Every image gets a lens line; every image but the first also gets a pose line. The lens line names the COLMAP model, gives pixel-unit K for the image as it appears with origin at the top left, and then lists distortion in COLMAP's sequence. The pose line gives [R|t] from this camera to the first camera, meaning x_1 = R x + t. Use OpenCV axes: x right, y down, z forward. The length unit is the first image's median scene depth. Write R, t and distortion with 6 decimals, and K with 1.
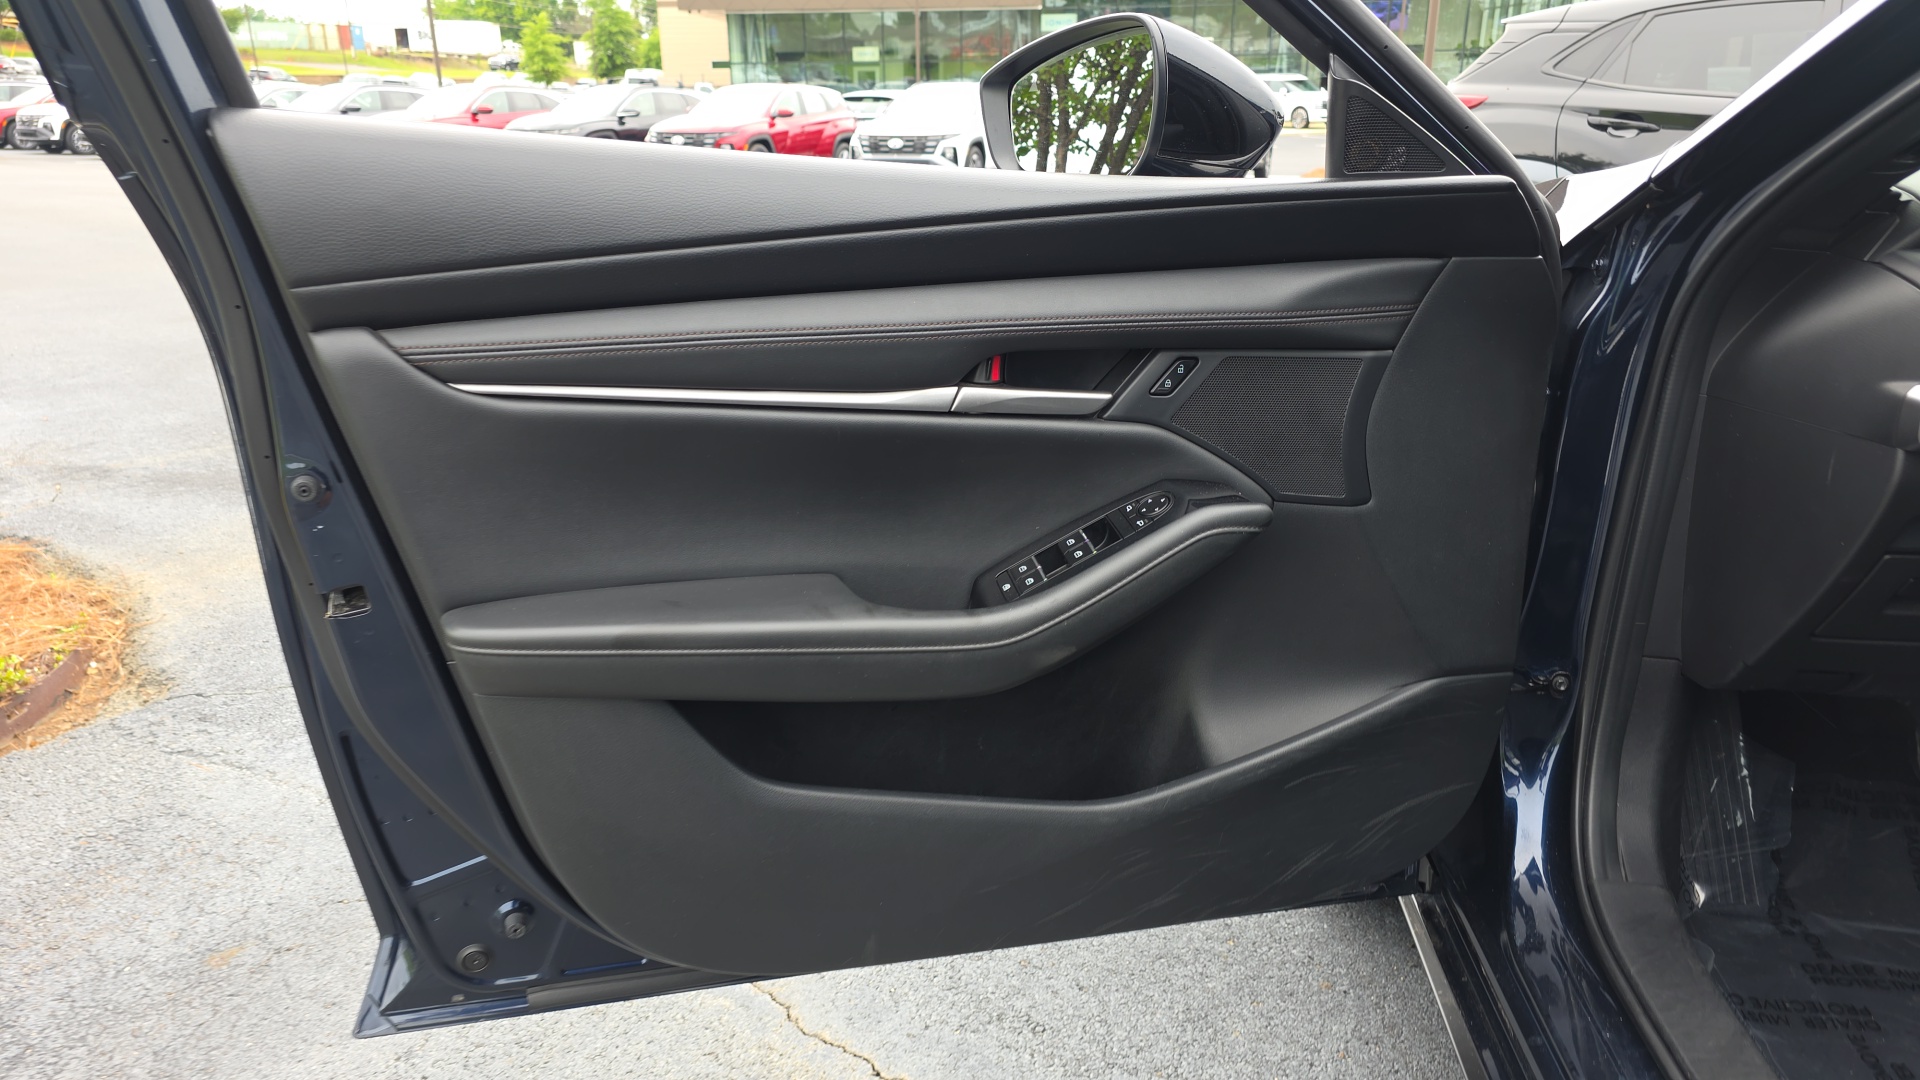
lens RADIAL K [[1314.8, 0, 912.1], [0, 1314.8, 534.9], [0, 0, 1]] dist [0.055203, -0.063054]
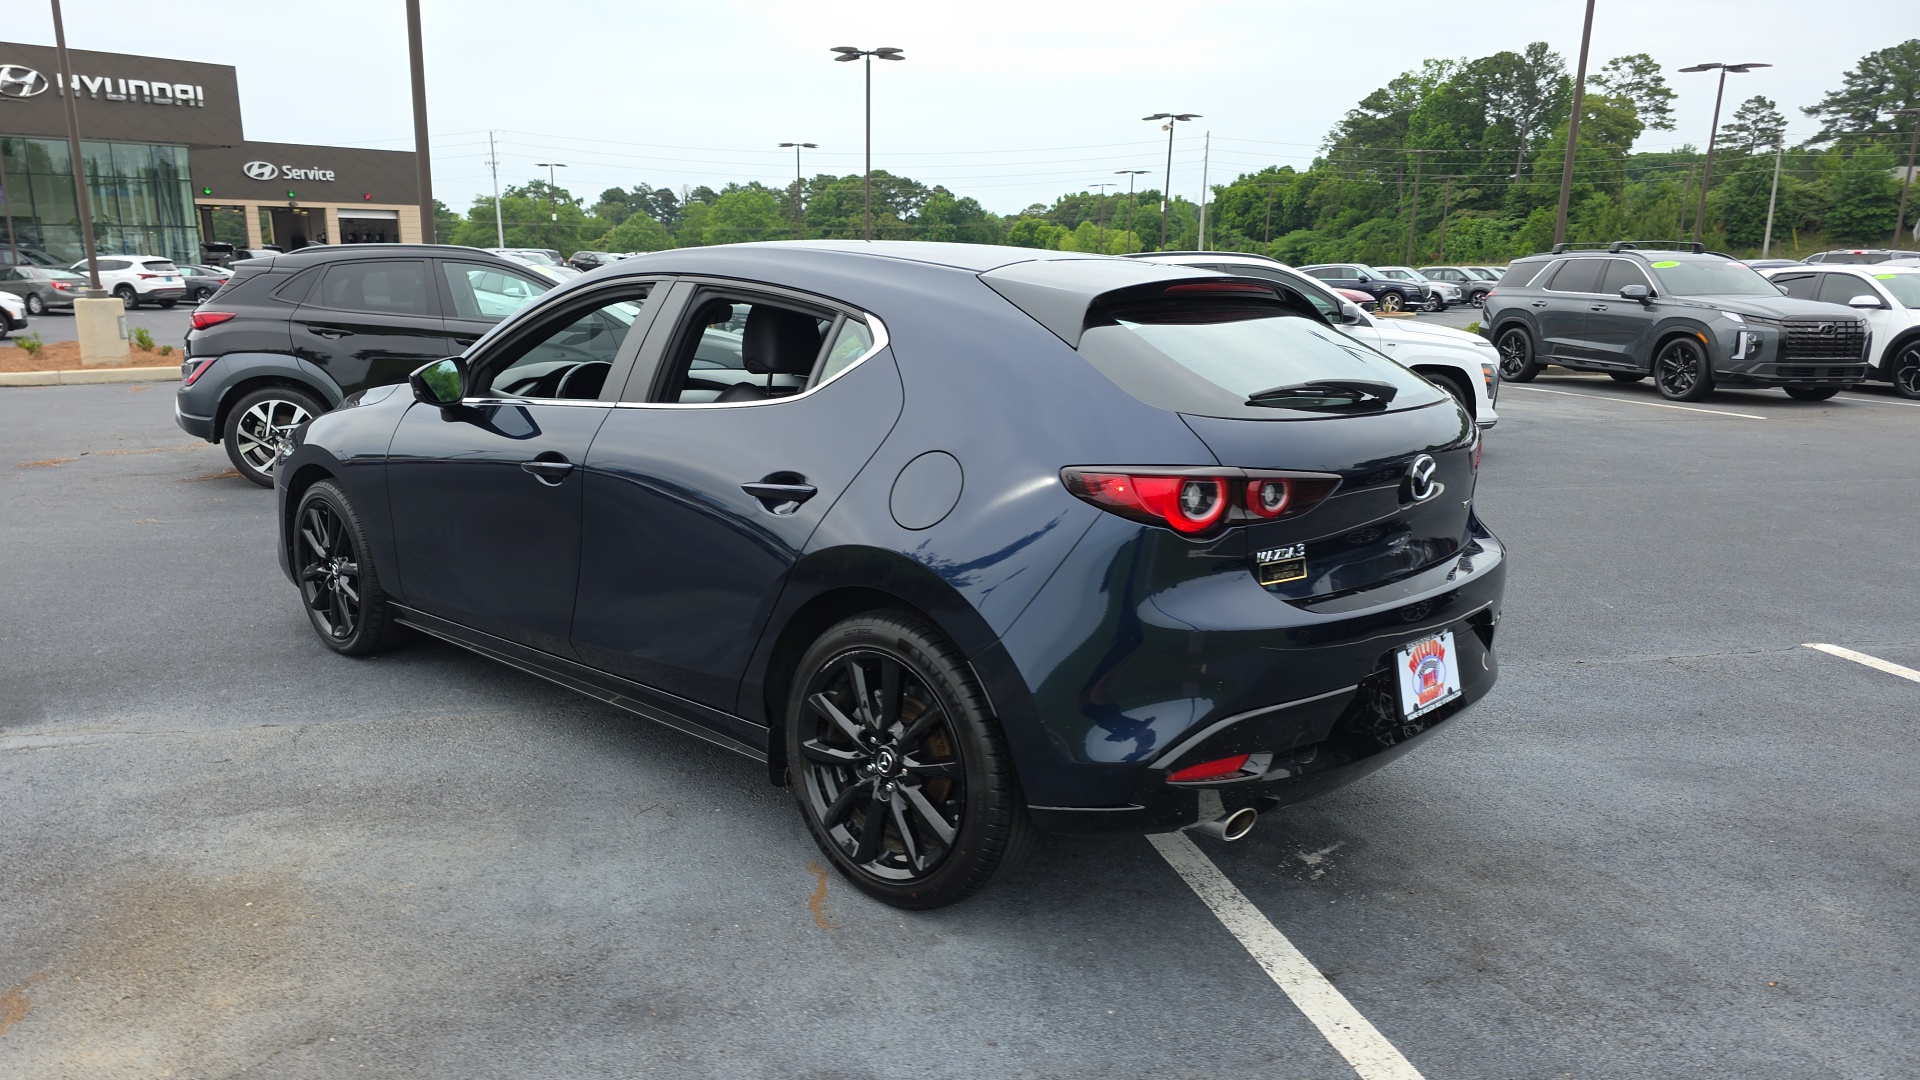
lens RADIAL K [[1304.5, 0, 933.9], [0, 1304.5, 533.6], [0, 0, 1]] dist [0.053295, -0.055024]
pose [[0.580750, -0.155658, 0.799062, -0.048366], [0.246013, 0.969215, 0.010004, 0.012977], [-0.776020, 0.190770, 0.601165, -0.066004]]
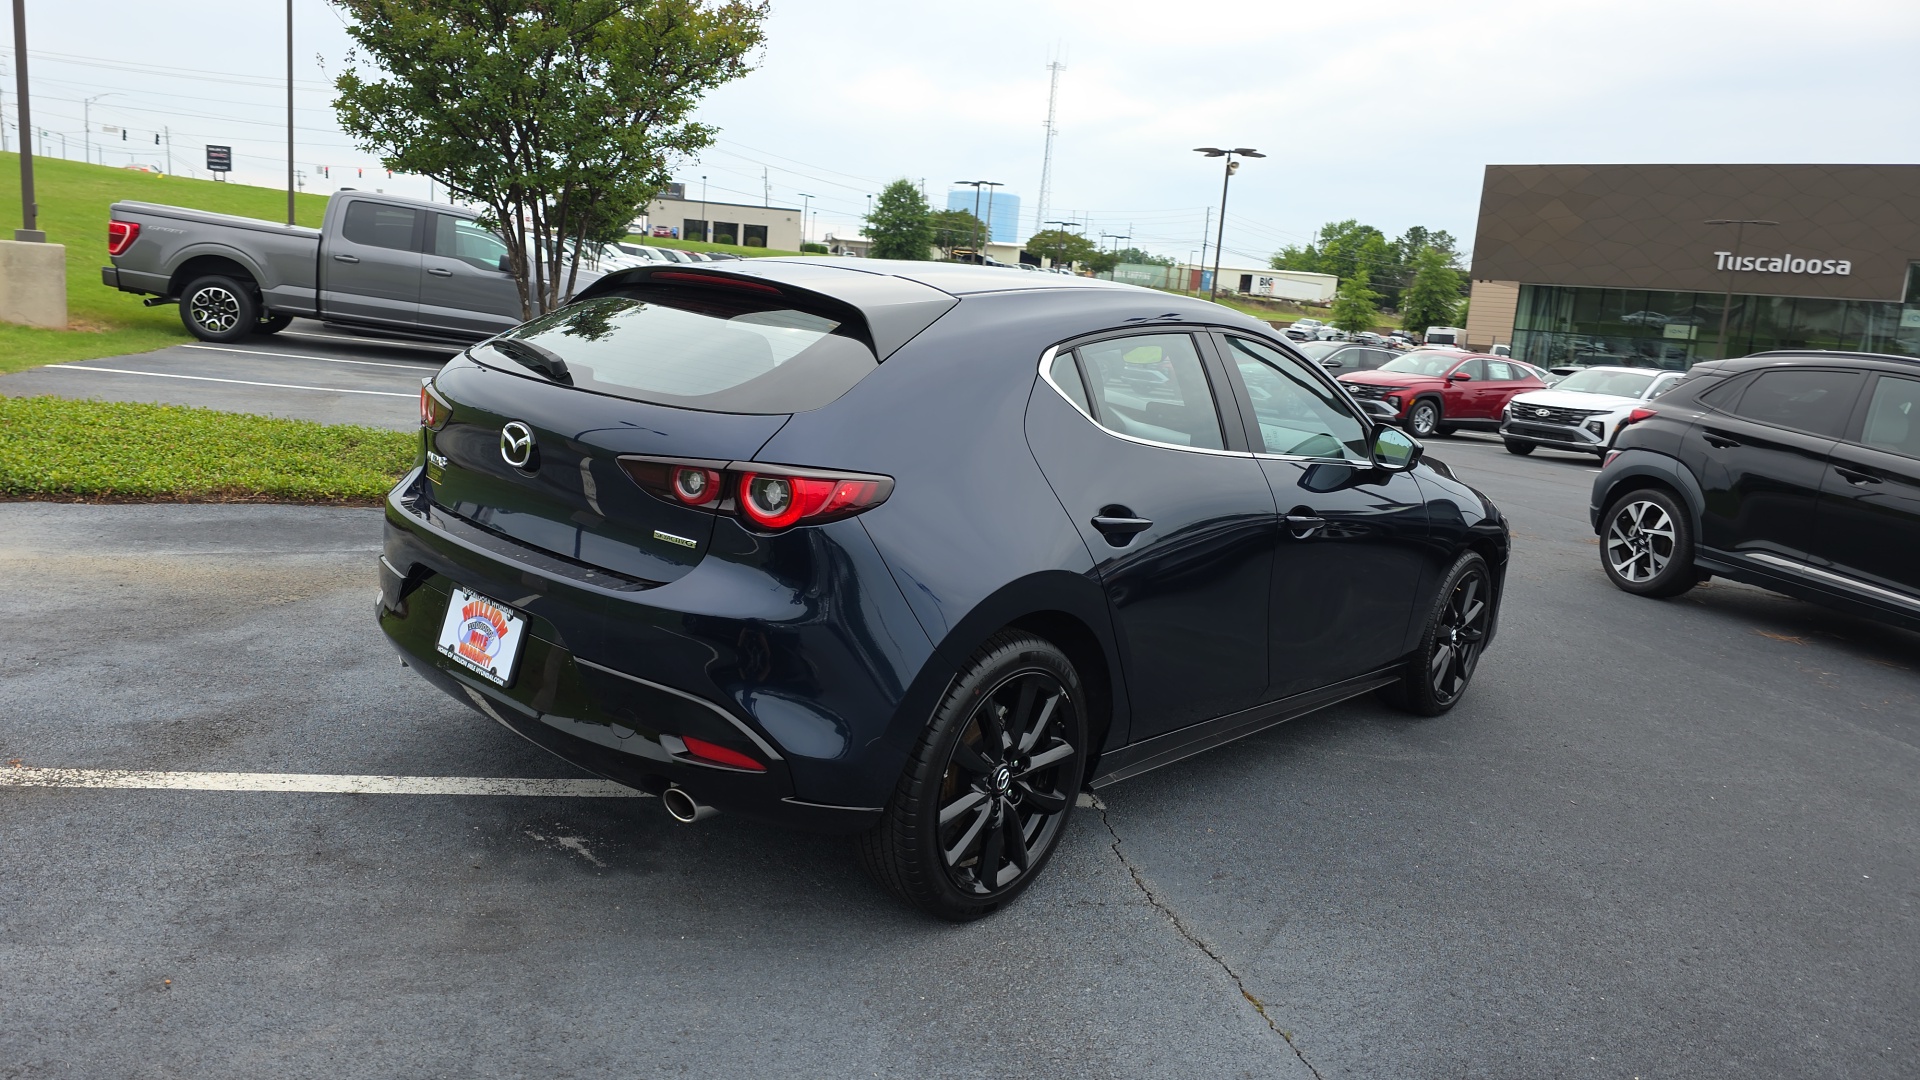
lens RADIAL K [[1345.5, 0, 859.2], [0, 1345.5, 464.0], [0, 0, 1]] dist [0.063663, -0.072929]
pose [[0.794700, 0.148432, -0.588575, 0.087600], [-0.274460, 0.952728, -0.130312, 0.023135], [0.541409, 0.265099, 0.797871, -0.094148]]
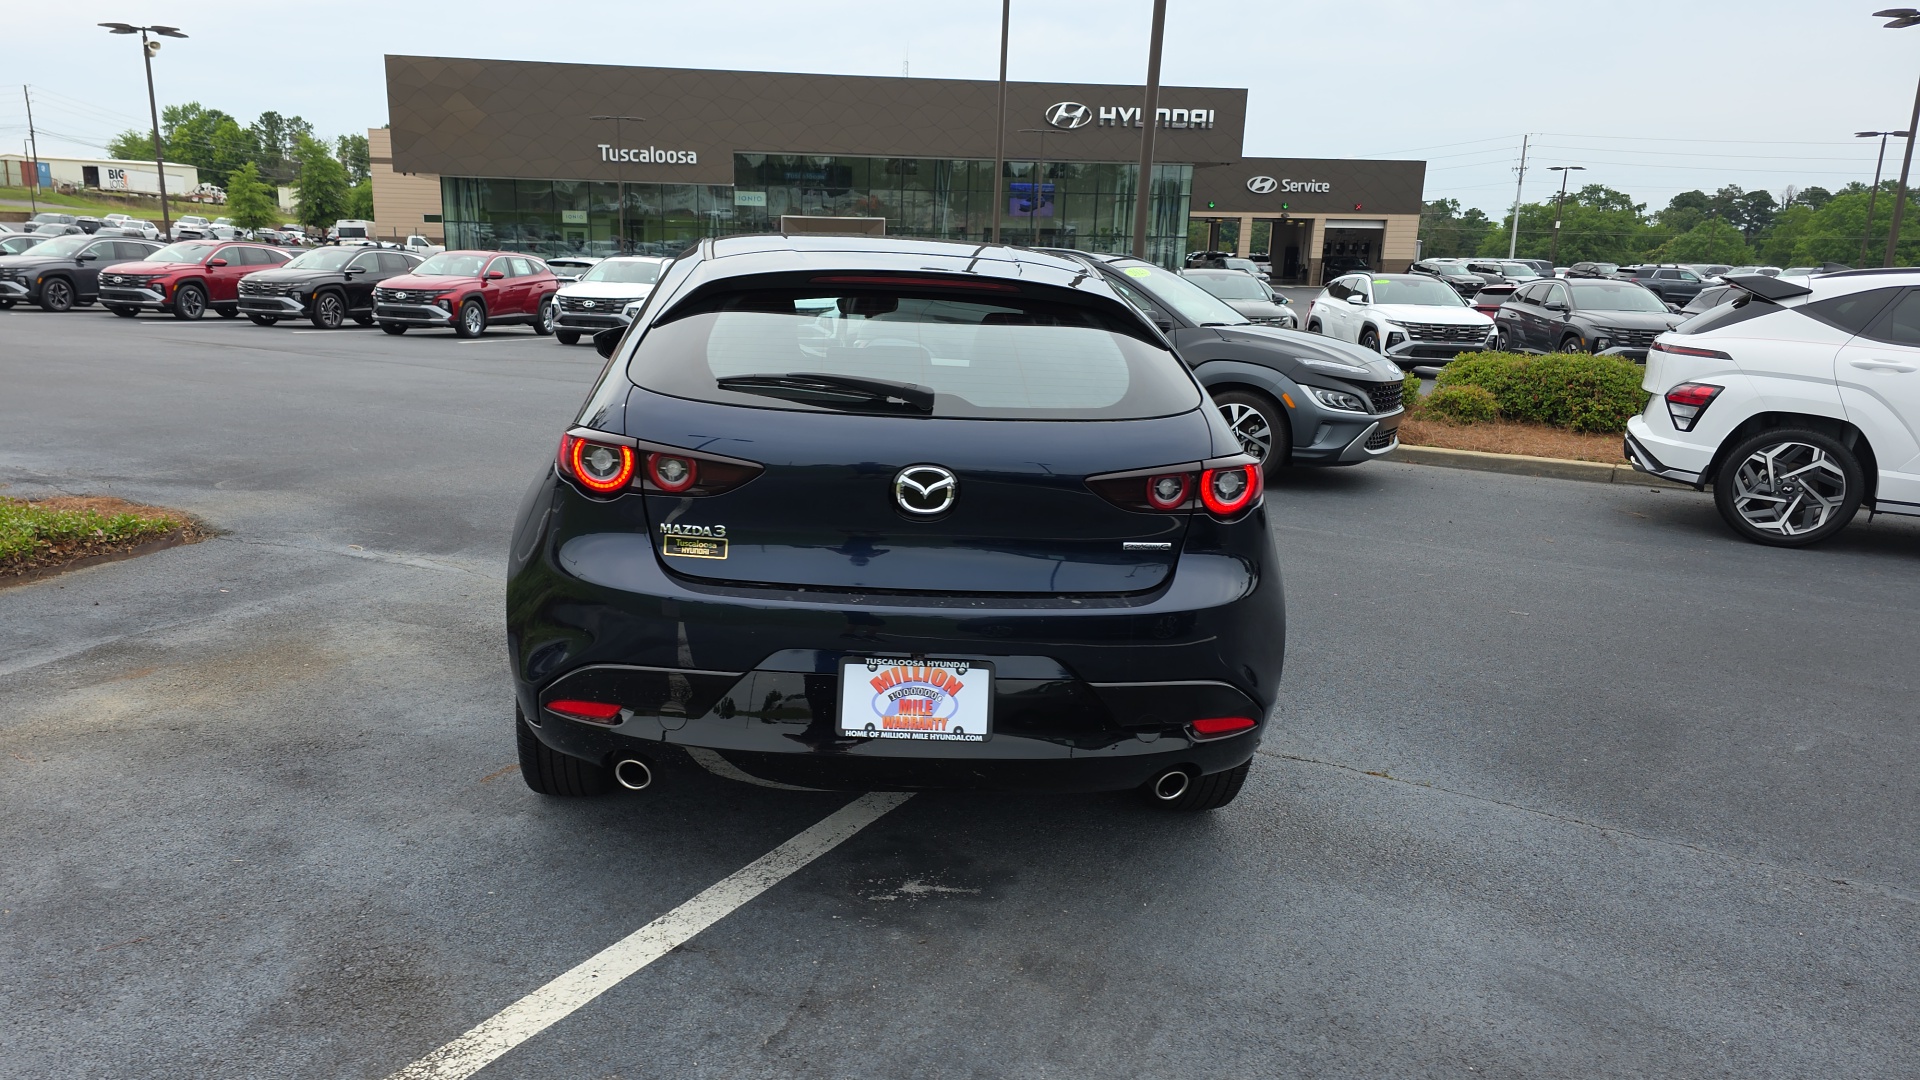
lens RADIAL K [[1342.8, 0, 908.7], [0, 1342.8, 515.1], [0, 0, 1]] dist [0.077419, -0.080588]
pose [[0.979997, -0.004525, 0.198962, 0.011813], [0.029570, 0.991955, -0.123088, 0.027302], [-0.196804, 0.126509, 0.972247, -0.111220]]
